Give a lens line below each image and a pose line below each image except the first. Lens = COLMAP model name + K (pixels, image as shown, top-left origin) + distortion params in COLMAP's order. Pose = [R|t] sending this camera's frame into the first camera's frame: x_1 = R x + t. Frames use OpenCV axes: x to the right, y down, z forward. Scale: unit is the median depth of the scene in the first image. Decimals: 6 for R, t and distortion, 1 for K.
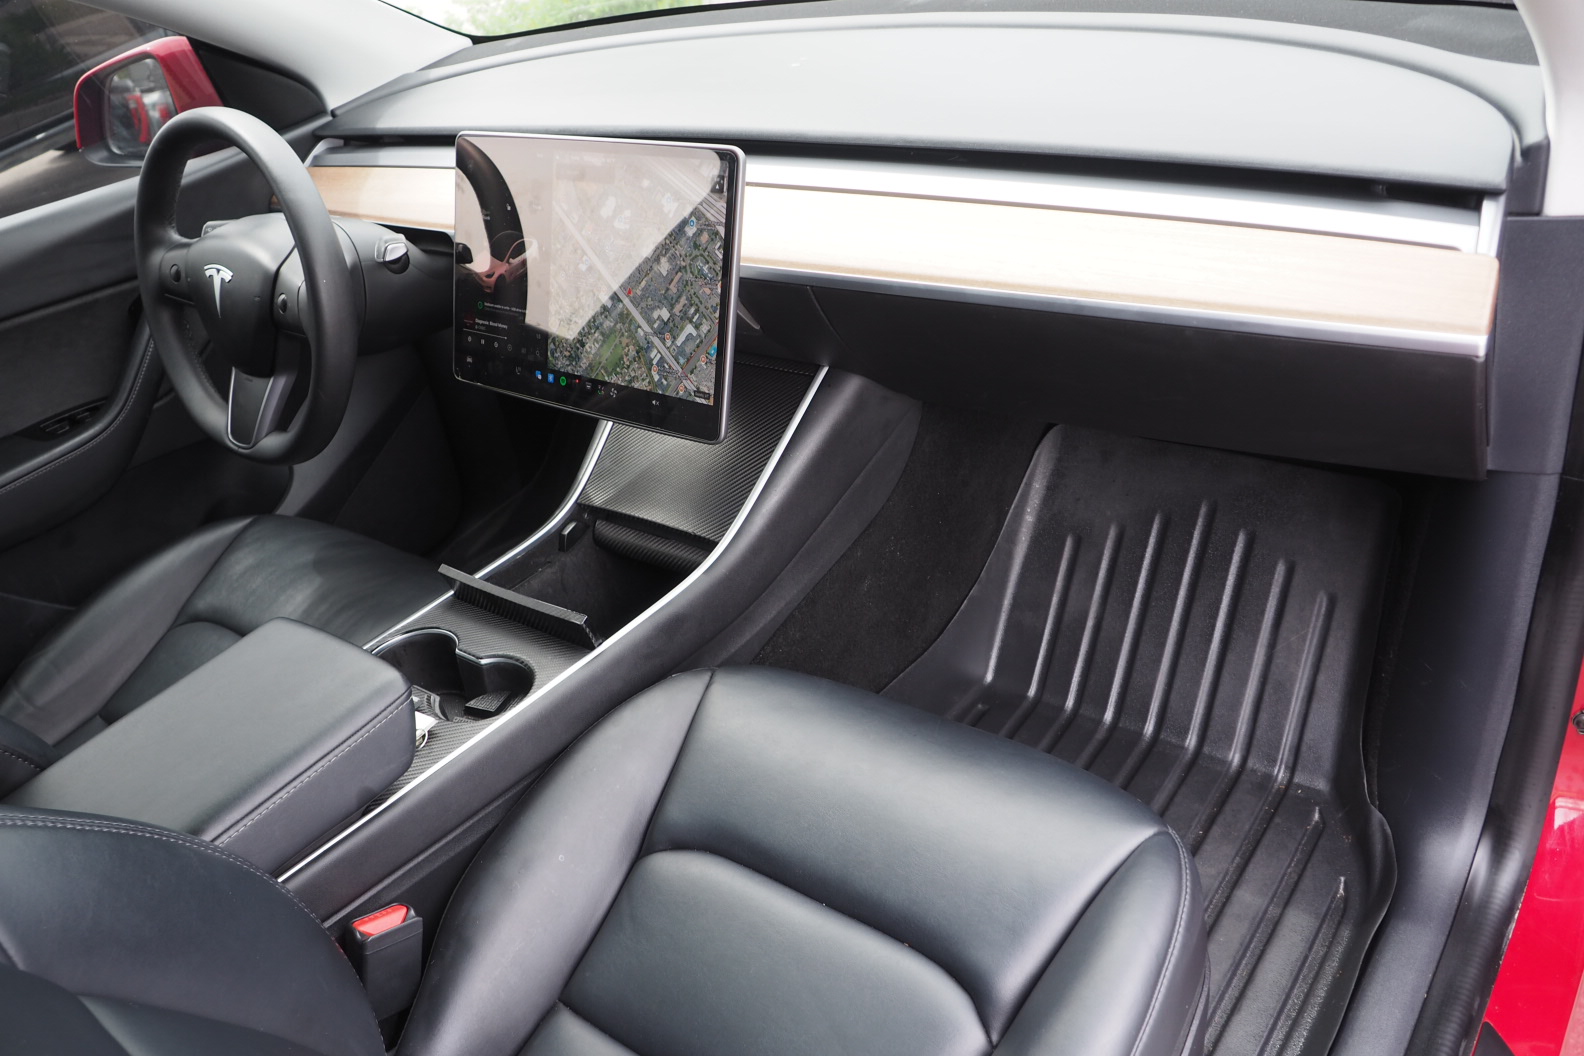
lens RADIAL K [[1225.9, 0, 780.8], [0, 1225.9, 524.8], [0, 0, 1]] dist [-0.023754, 0.029014]
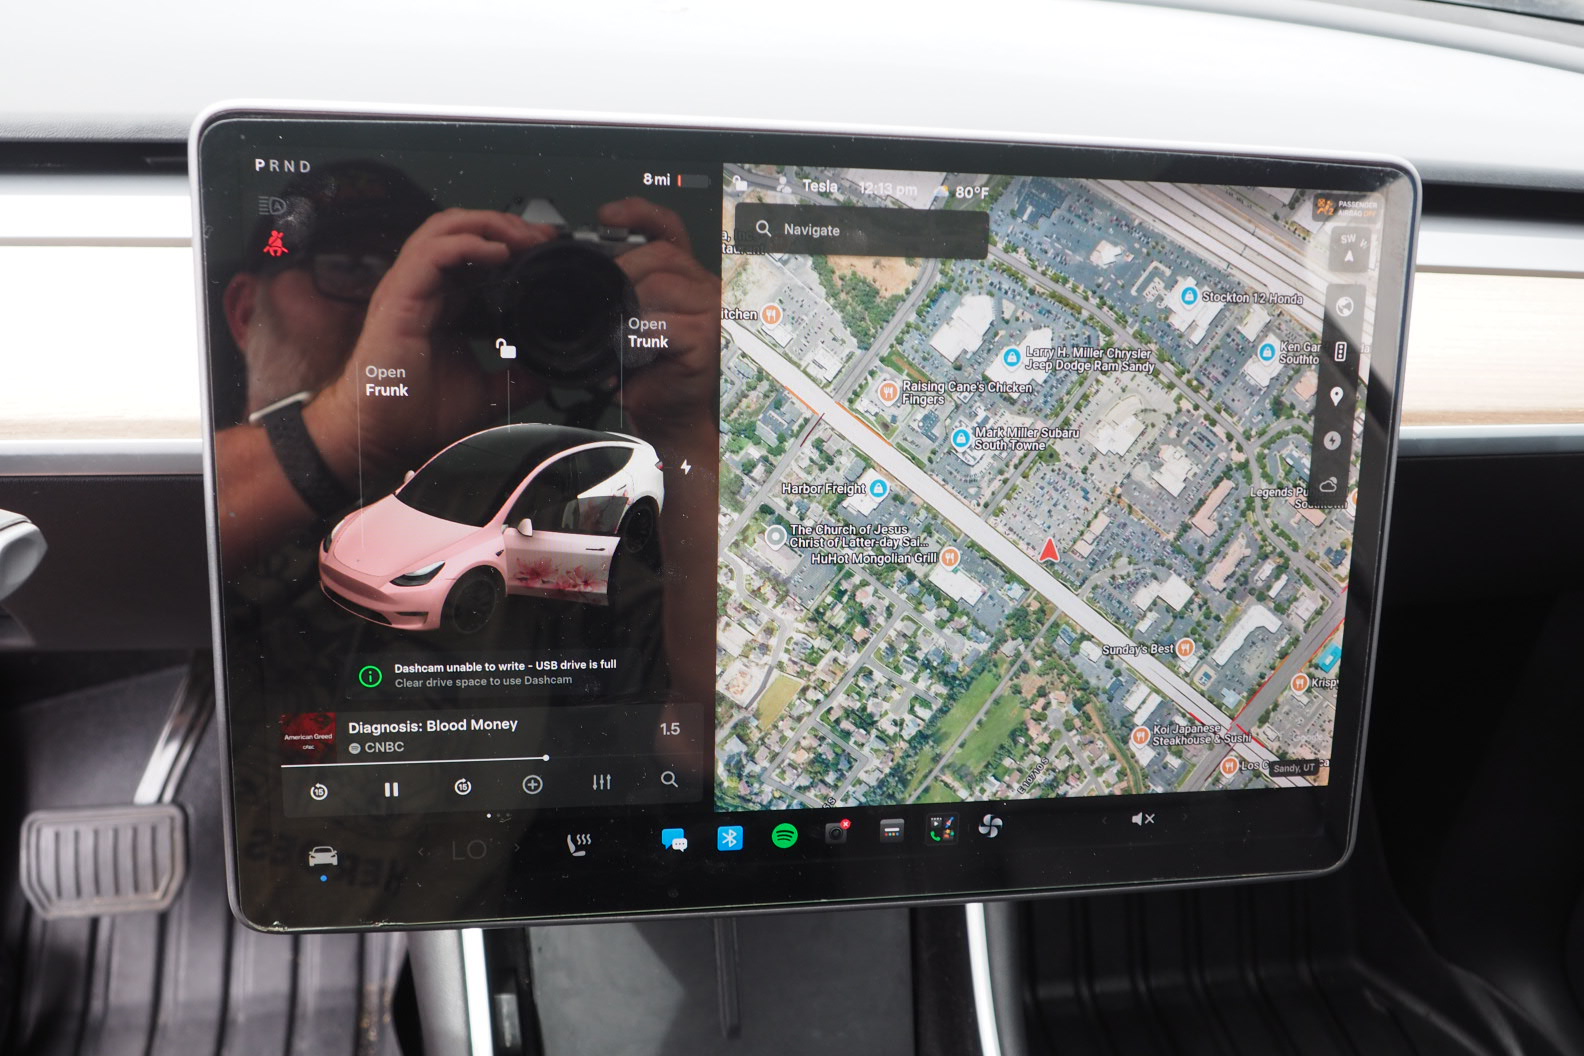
lens RADIAL K [[1338.5, 0, 786.6], [0, 1338.5, 541.8], [0, 0, 1]] dist [-0.025291, 0.003375]
pose [[0.653962, -0.194358, 0.731135, -0.461995], [0.226879, 0.972338, 0.055546, -0.231655], [-0.721706, 0.129554, 0.679968, 0.783228]]
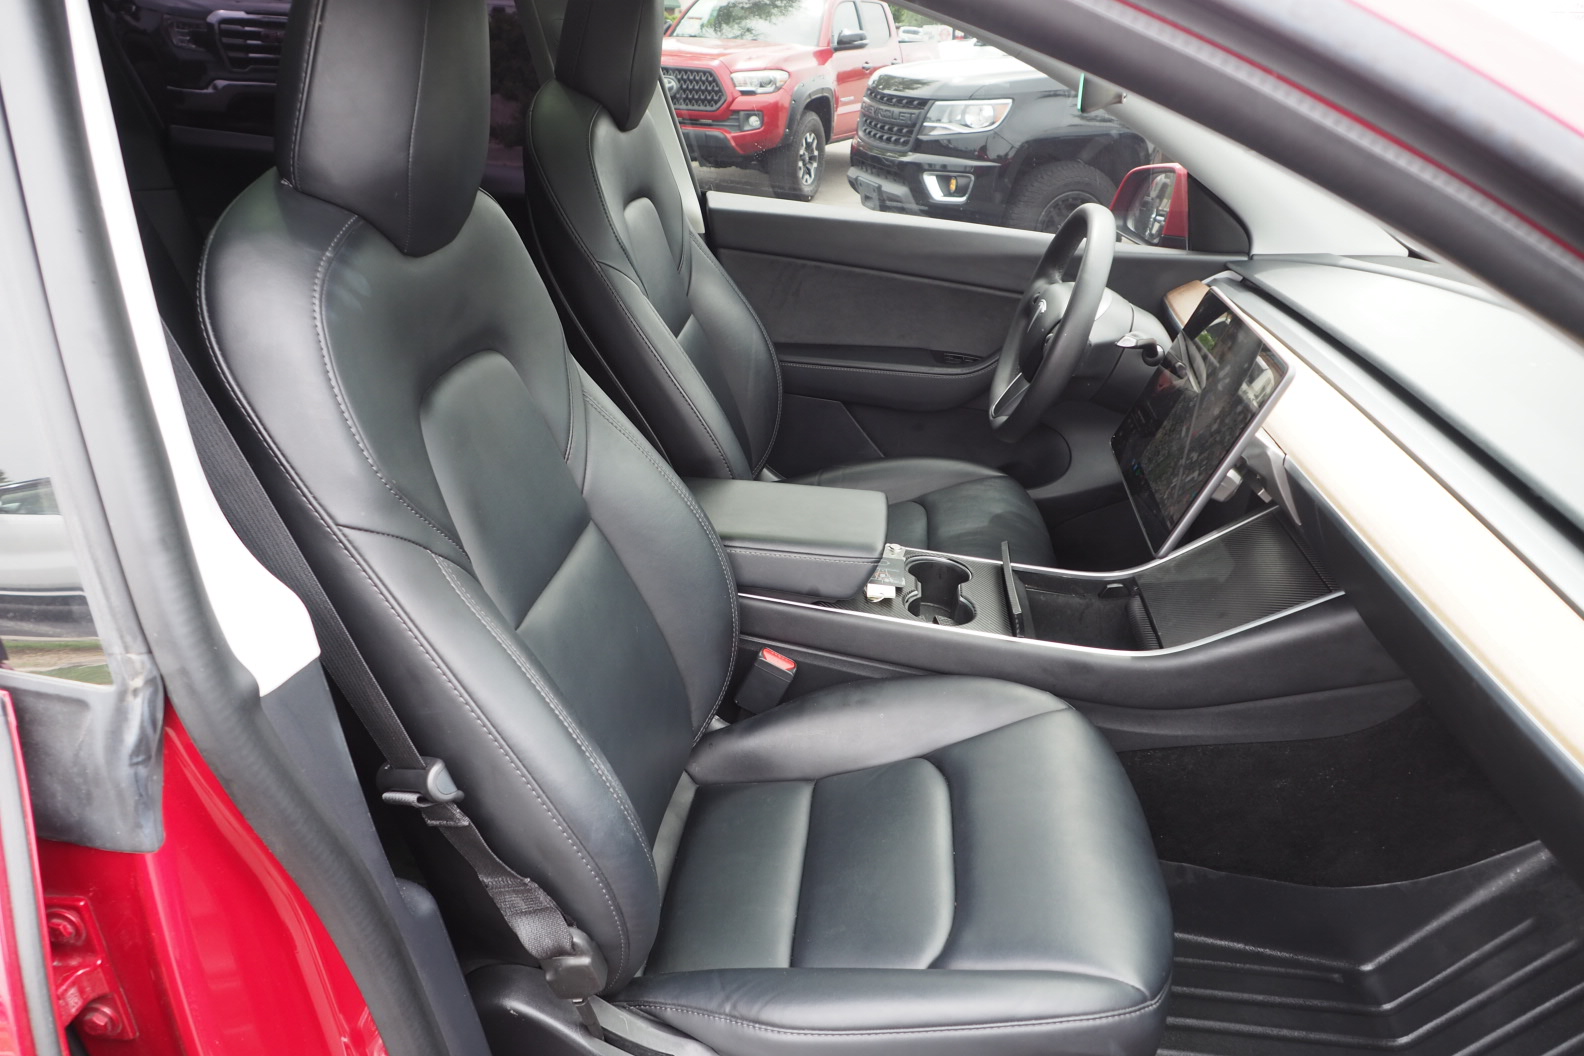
lens RADIAL K [[1123.4, 0, 791.5], [0, 1123.4, 526.1], [0, 0, 1]] dist [-0.036057, 0.000048]
pose [[0.510723, 0.528284, -0.678291, 0.507859], [-0.573231, 0.797227, 0.189299, -0.091384], [0.640756, 0.292139, 0.709991, -0.077531]]
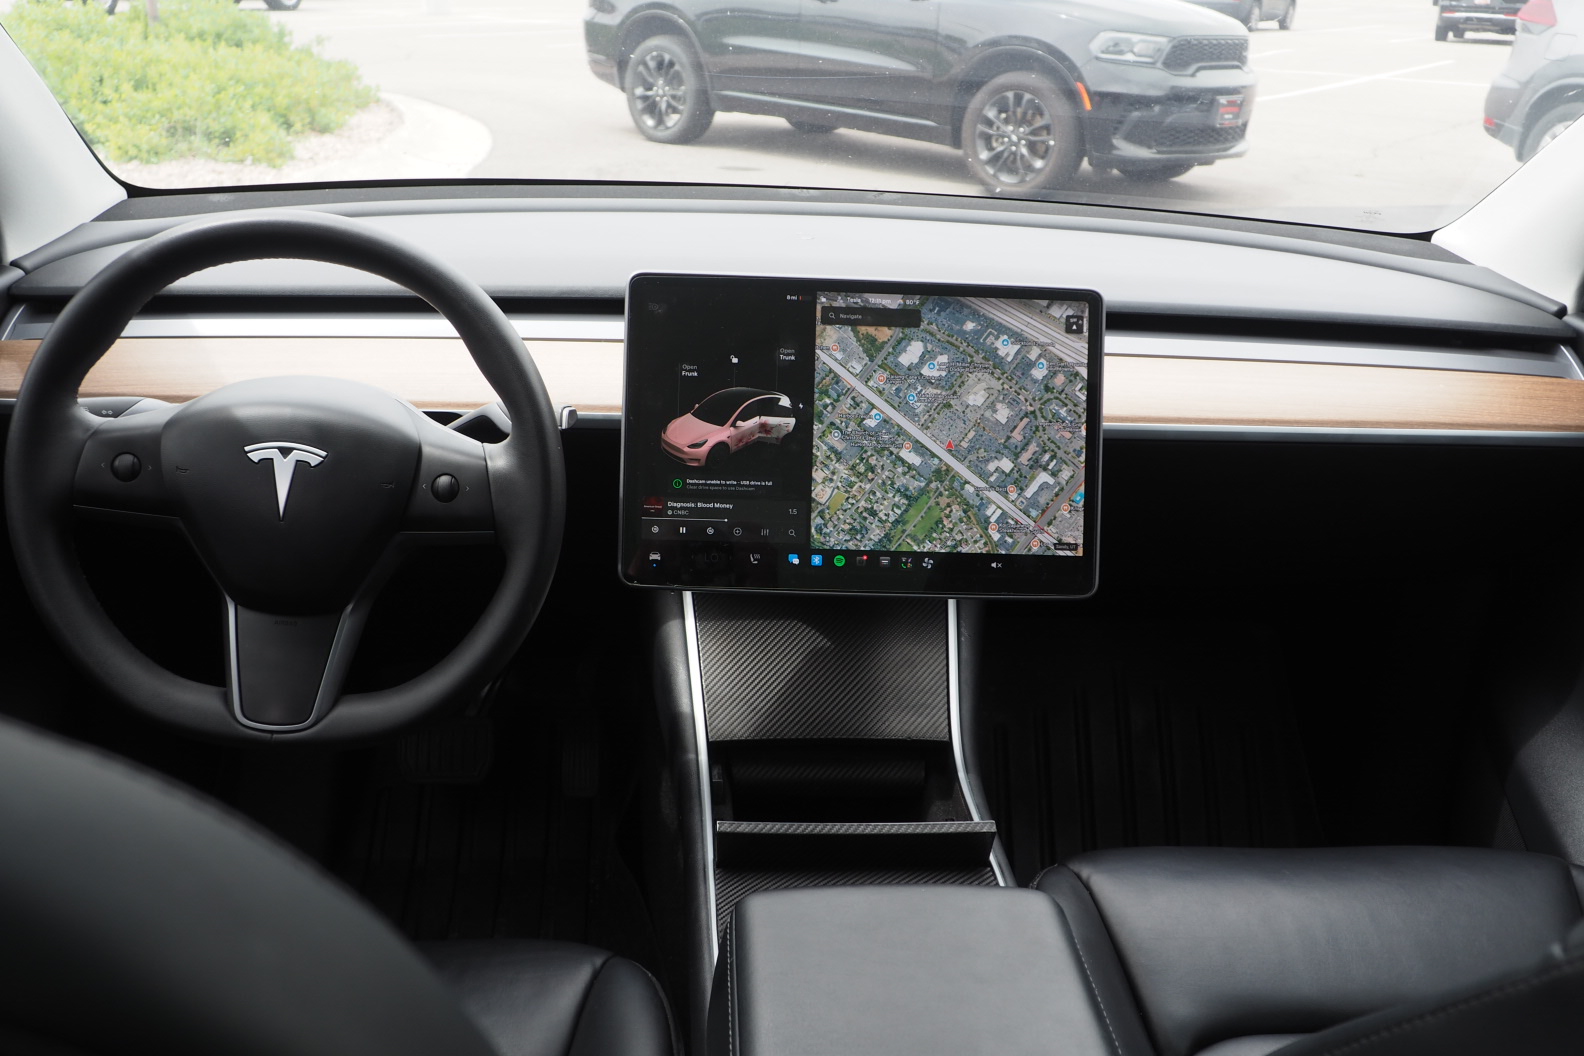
lens RADIAL K [[1429.3, 0, 793.0], [0, 1429.3, 529.5], [0, 0, 1]] dist [-0.007013, 0.017509]
pose [[0.739525, -0.048490, 0.671380, -0.898855], [0.207369, 0.965305, -0.158698, 0.008706], [-0.640391, 0.256585, 0.723923, 0.340299]]
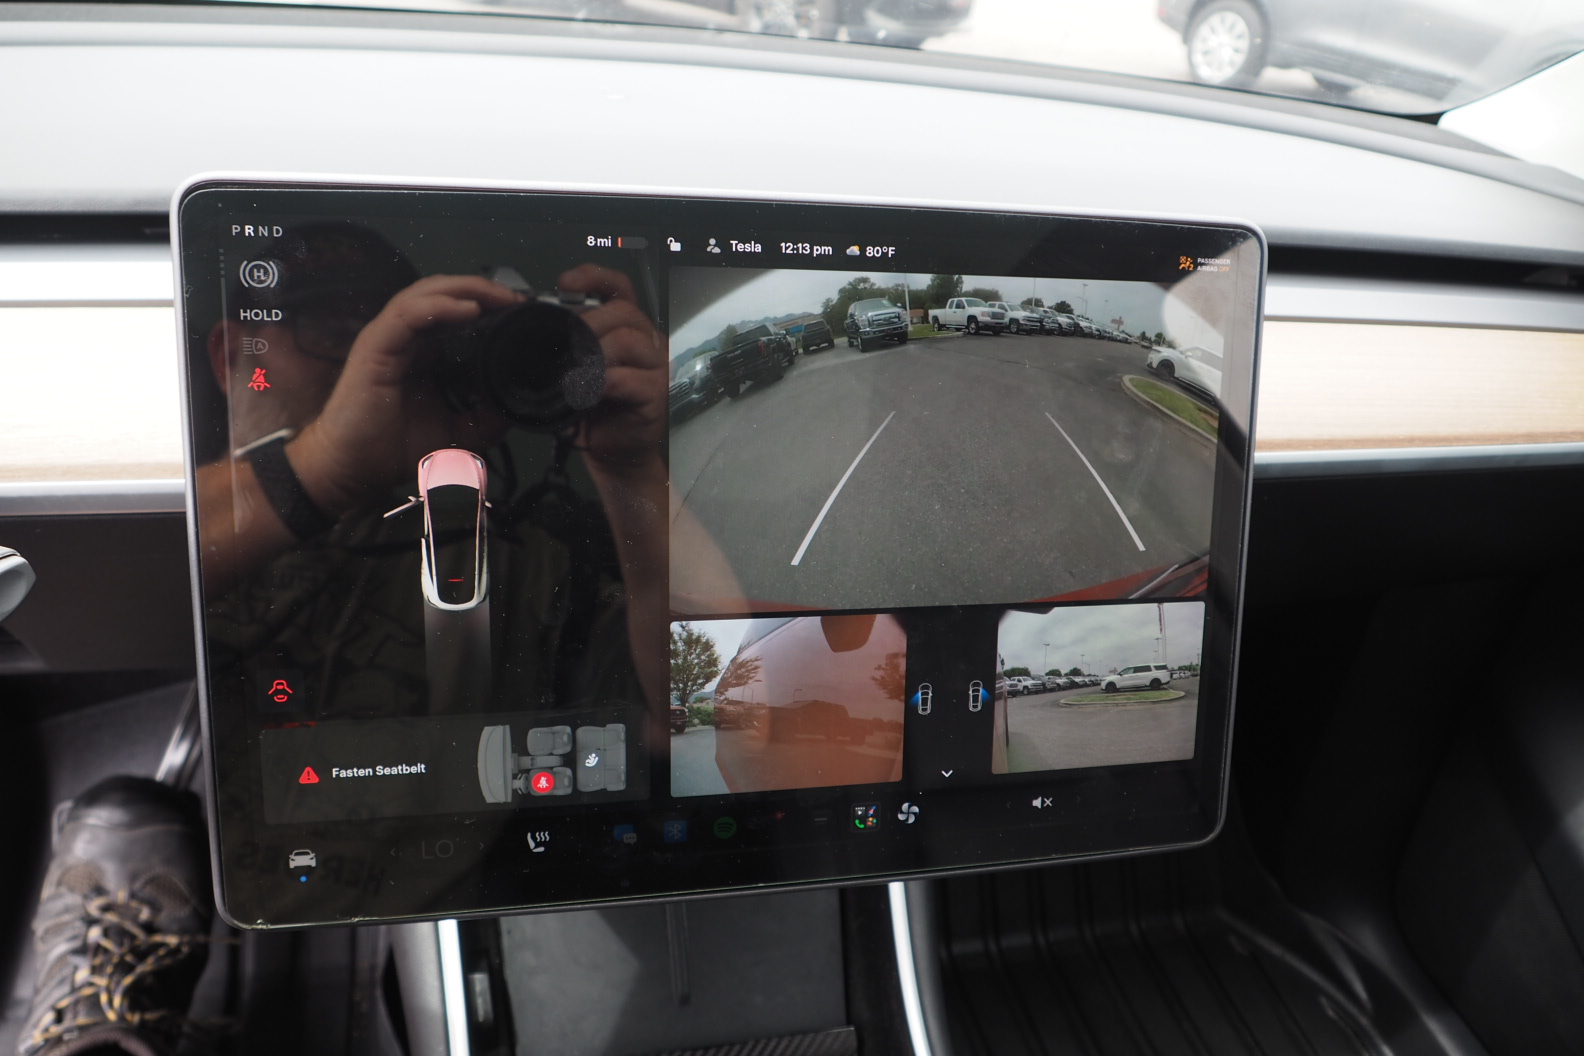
lens RADIAL K [[1123.4, 0, 785.9], [0, 1123.4, 522.8], [0, 0, 1]] dist [-0.036057, 0.000048]
pose [[0.615247, -0.181992, 0.767040, -0.442346], [0.241190, 0.969786, 0.036637, -0.231305], [-0.750533, 0.162461, 0.640552, 0.796190]]
